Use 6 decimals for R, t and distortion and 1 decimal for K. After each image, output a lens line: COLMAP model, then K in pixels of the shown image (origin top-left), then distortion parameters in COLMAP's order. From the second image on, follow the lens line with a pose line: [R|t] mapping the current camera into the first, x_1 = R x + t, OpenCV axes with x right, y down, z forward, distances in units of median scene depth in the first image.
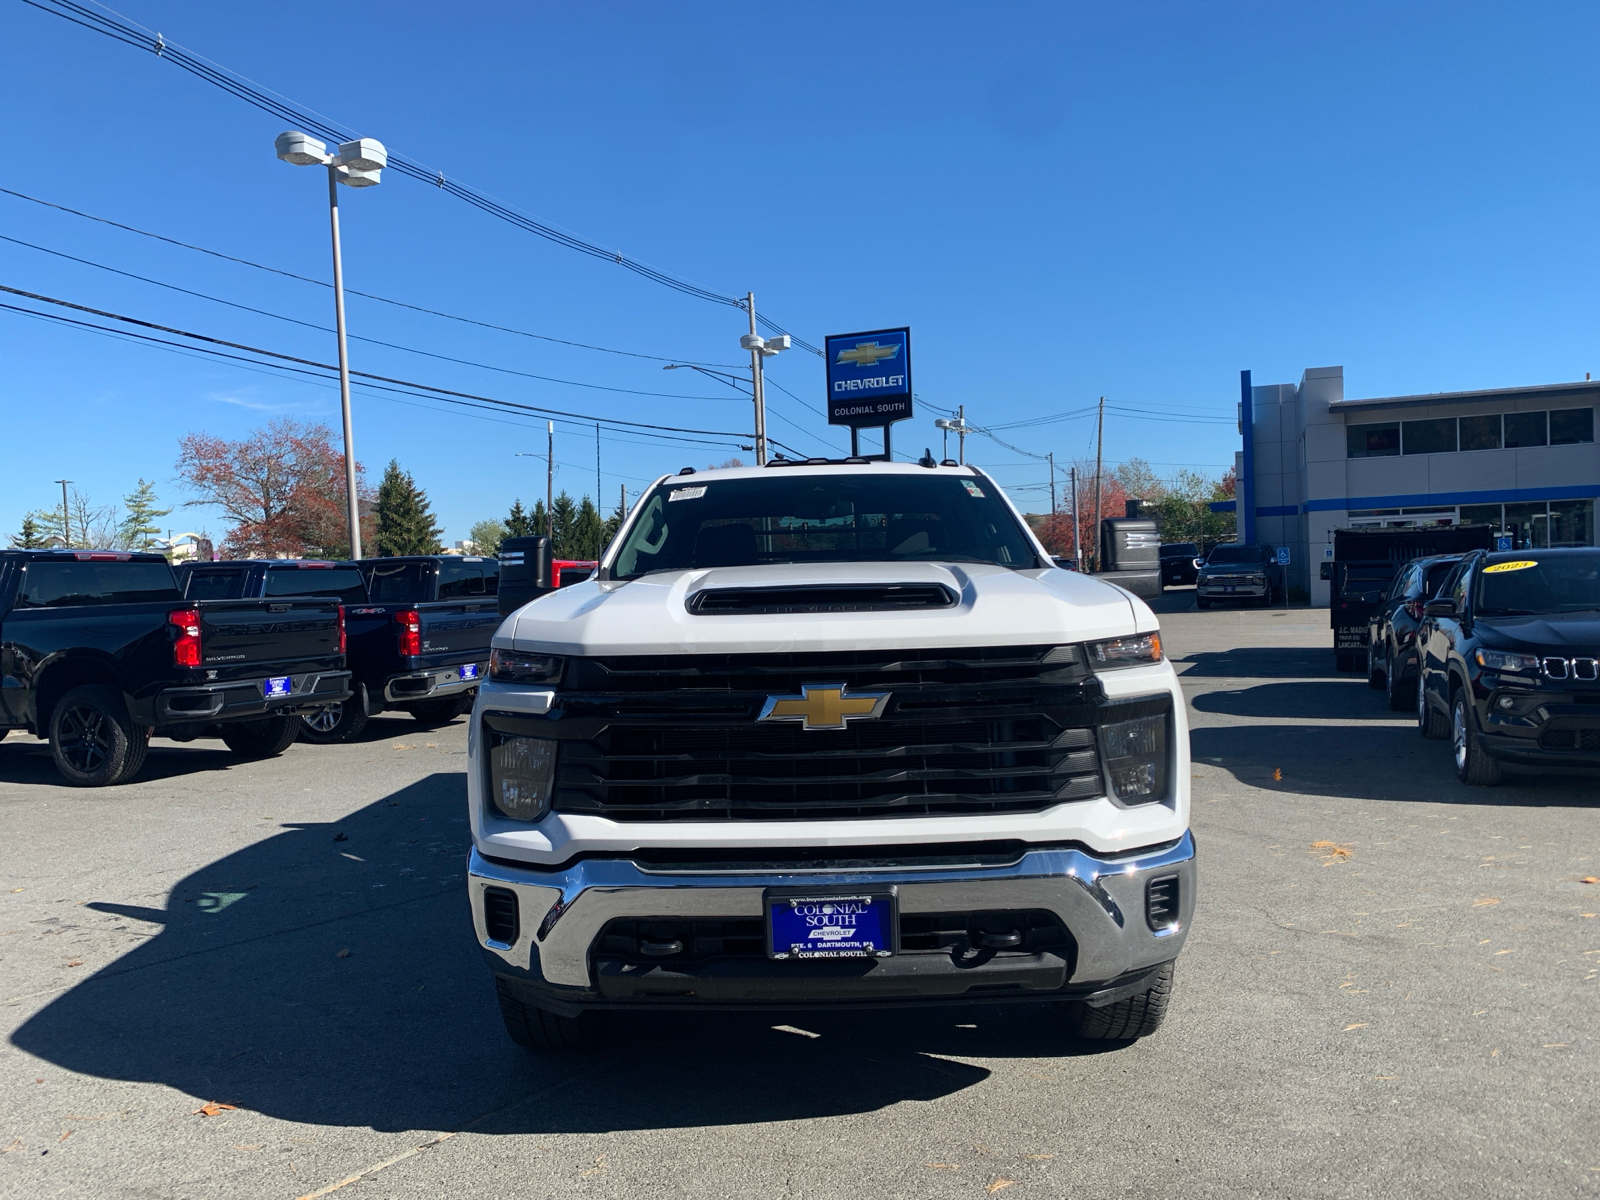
lens RADIAL K [[1201.2, 0, 790.5], [0, 1201.2, 618.6], [0, 0, 1]] dist [0.069788, -0.087562]
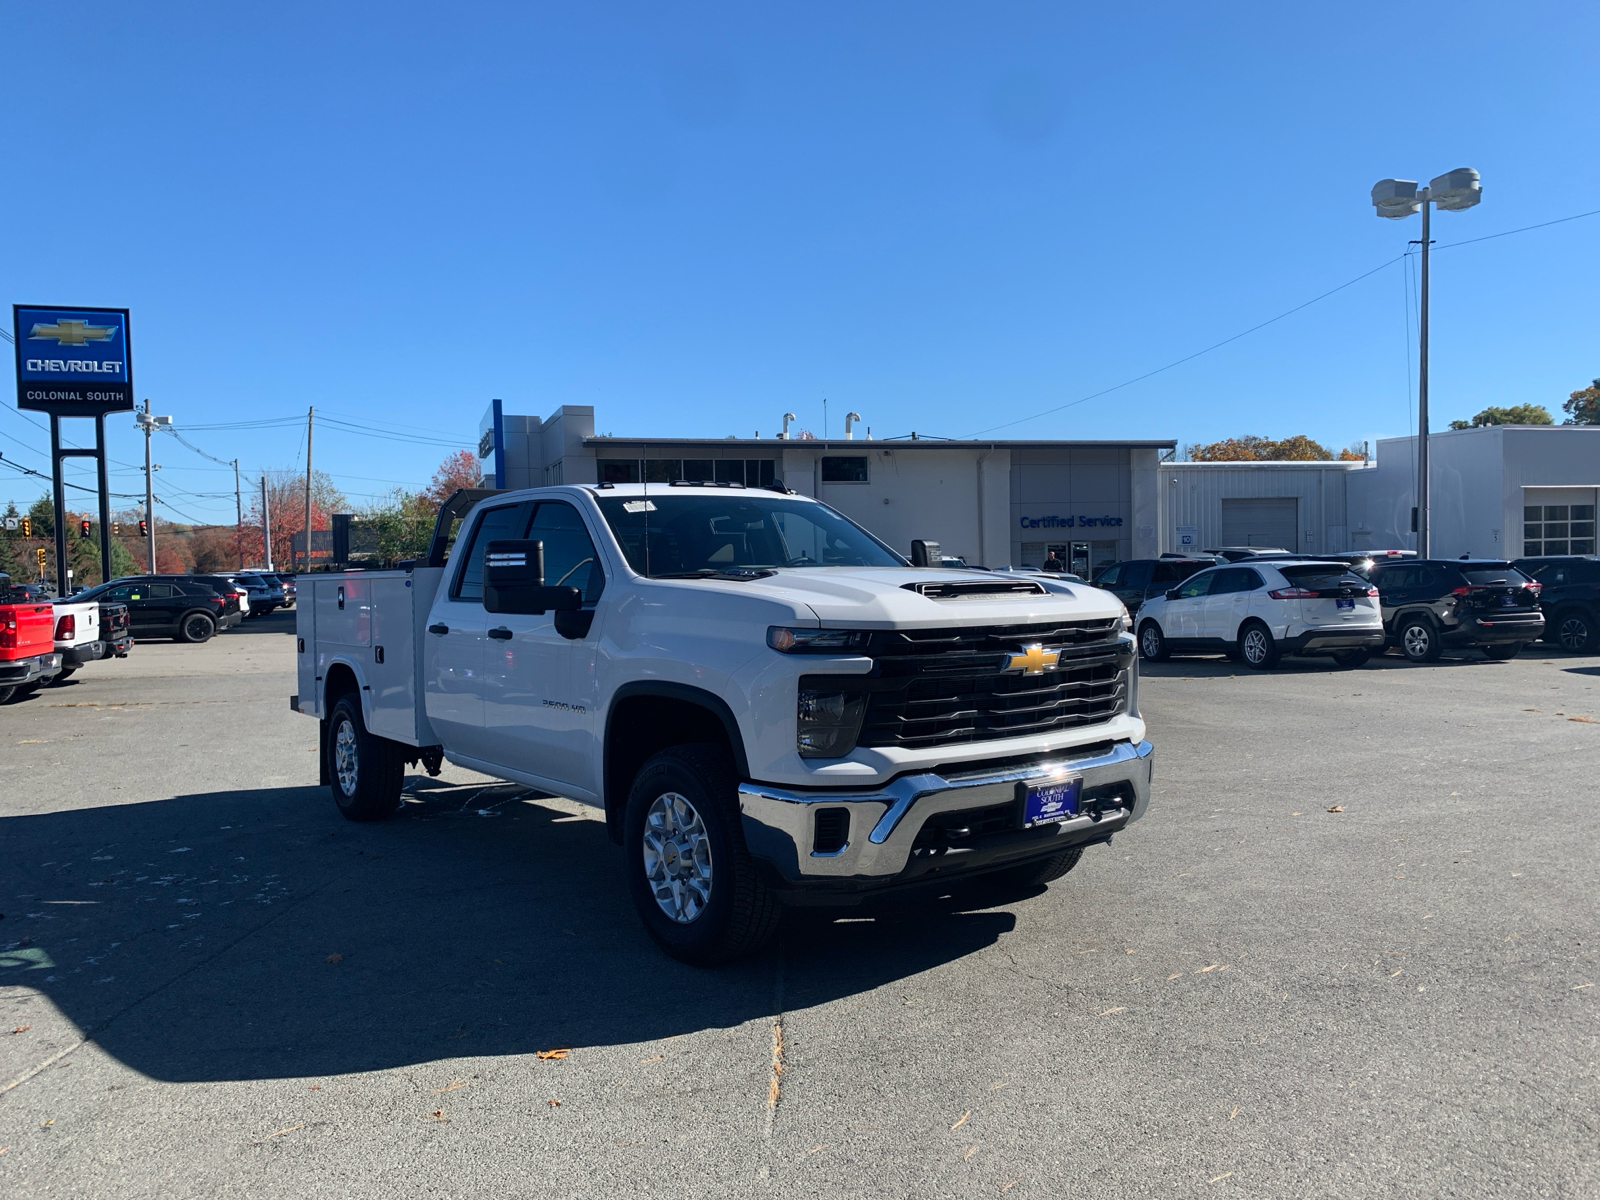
lens RADIAL K [[1214.3, 0, 800.0], [0, 1214.3, 600.0], [0, 0, 1]] dist [0.031824, -0.041785]
pose [[0.779597, -0.000709, 0.626281, -0.805606], [0.019273, 0.999553, -0.022859, 0.019451], [-0.625985, 0.029890, 0.779262, -0.005521]]
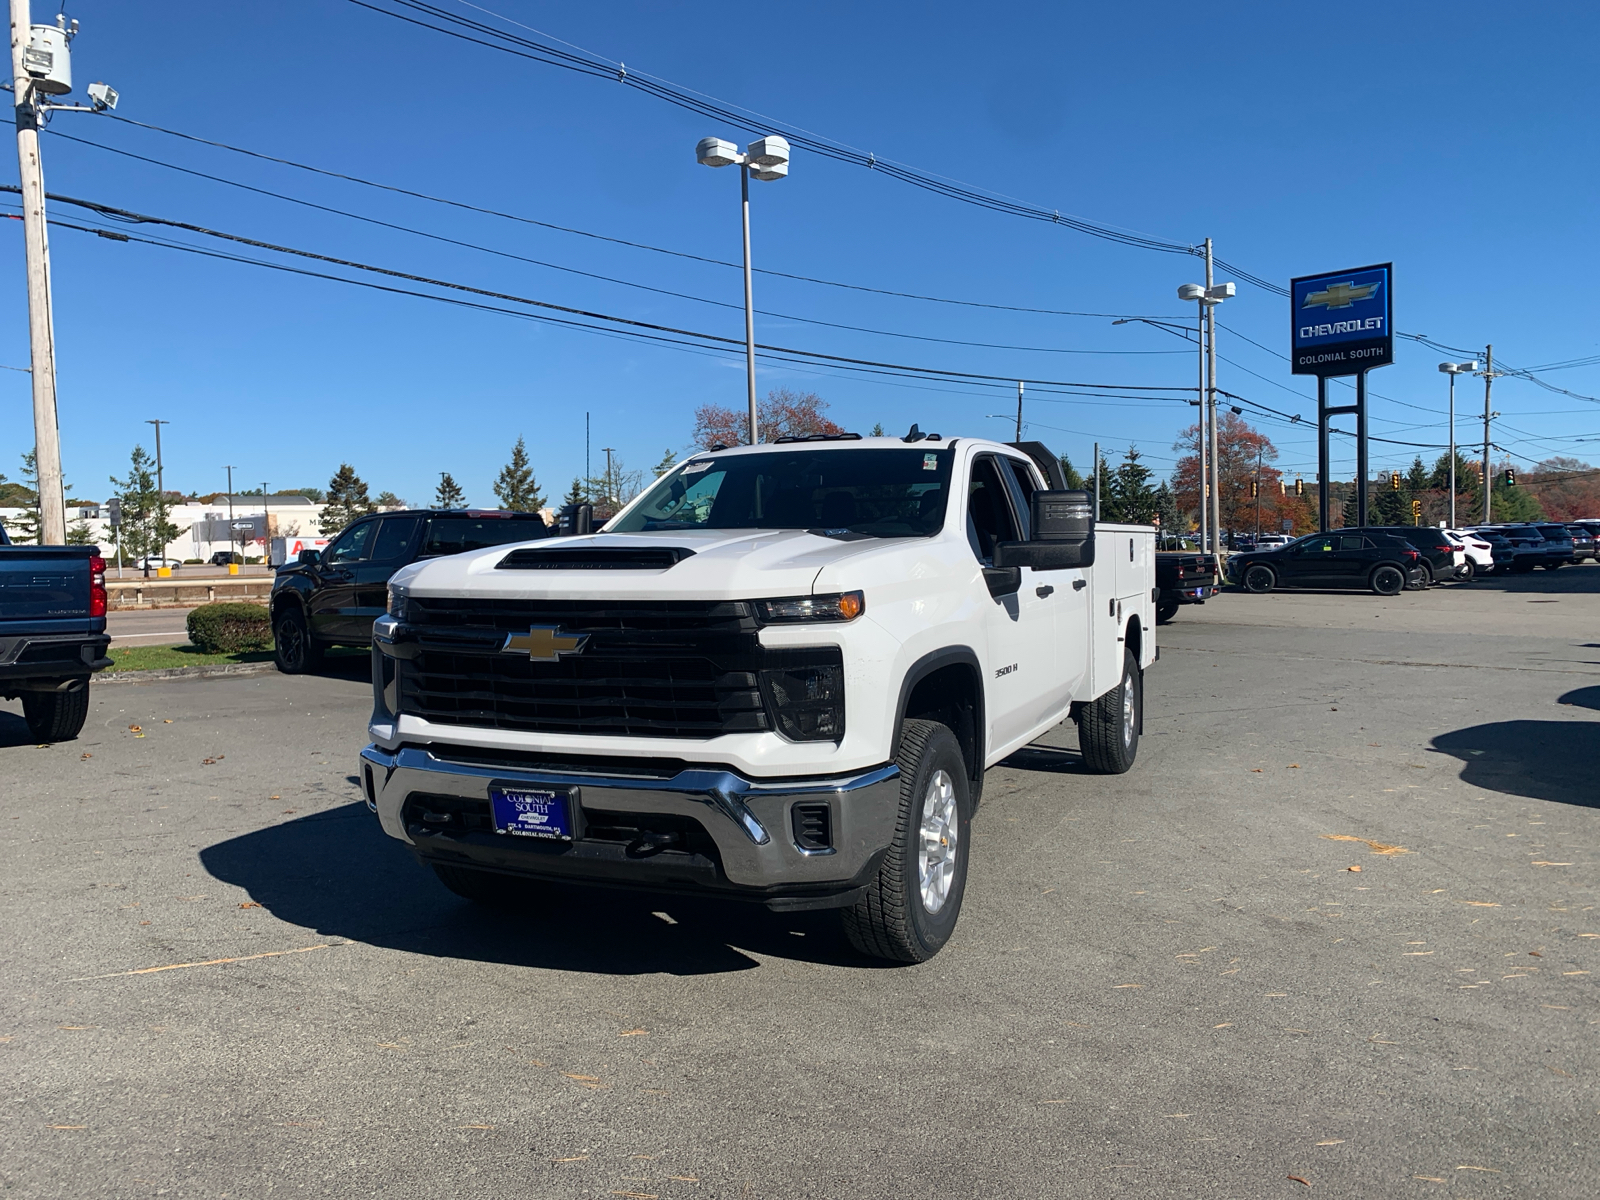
lens RADIAL K [[1214.3, 0, 800.0], [0, 1214.3, 600.0], [0, 0, 1]] dist [0.031824, -0.041785]
pose [[0.921566, 0.035234, -0.386619, 0.541505], [-0.028353, 0.999322, 0.023489, -0.007182], [0.387184, -0.010685, 0.921940, -0.058577]]
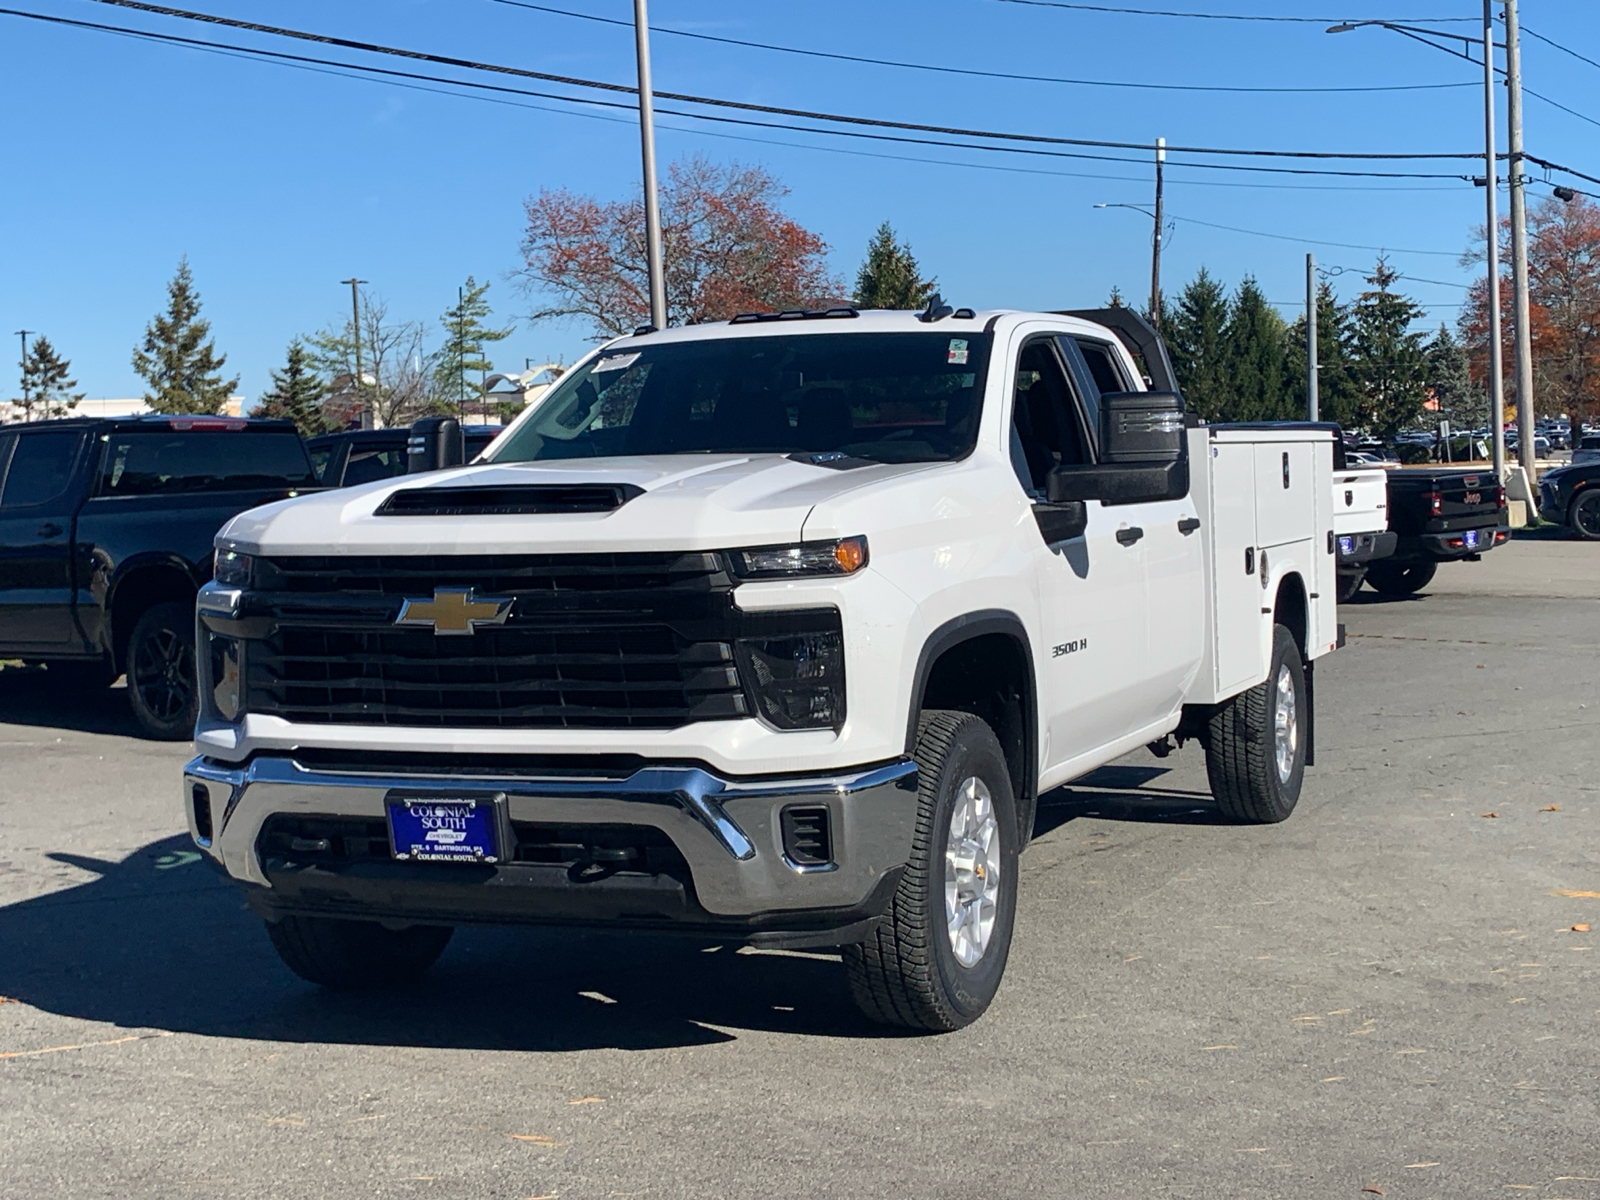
lens RADIAL K [[2404.0, 0, 800.0], [0, 2404.0, 600.0], [0, 0, 1]] dist [0.110452, -0.032080]
pose [[0.932068, 0.022761, -0.361569, 0.701075], [-0.010890, 0.999334, 0.034834, -0.005040], [0.362121, -0.028530, 0.931694, -0.511644]]
